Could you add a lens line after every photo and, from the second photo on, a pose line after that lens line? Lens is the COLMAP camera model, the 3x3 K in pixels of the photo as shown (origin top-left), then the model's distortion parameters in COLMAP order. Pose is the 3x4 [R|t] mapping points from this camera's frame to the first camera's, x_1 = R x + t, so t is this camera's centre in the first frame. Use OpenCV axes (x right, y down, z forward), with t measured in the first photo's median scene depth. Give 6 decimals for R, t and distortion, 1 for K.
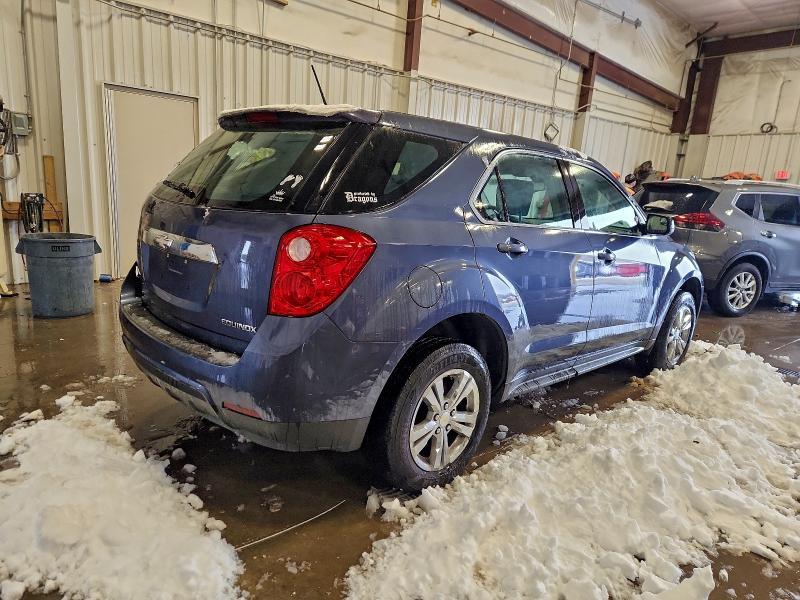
lens RADIAL K [[565.2, 0, 400.0], [0, 565.2, 300.0], [0, 0, 1]] dist [0.053956, -0.060883]
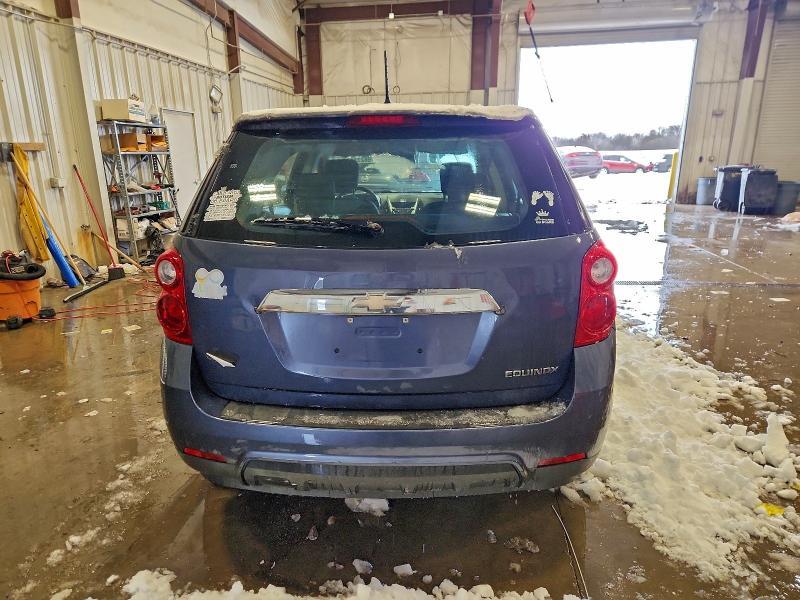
lens RADIAL K [[554.0, 0, 400.4], [0, 554.0, 291.2], [0, 0, 1]] dist [0.055853, -0.050252]
pose [[0.703555, -0.244212, 0.667360, -0.215030], [0.196225, 0.969348, 0.147853, -0.053532], [-0.683012, 0.026930, 0.729911, 0.114157]]
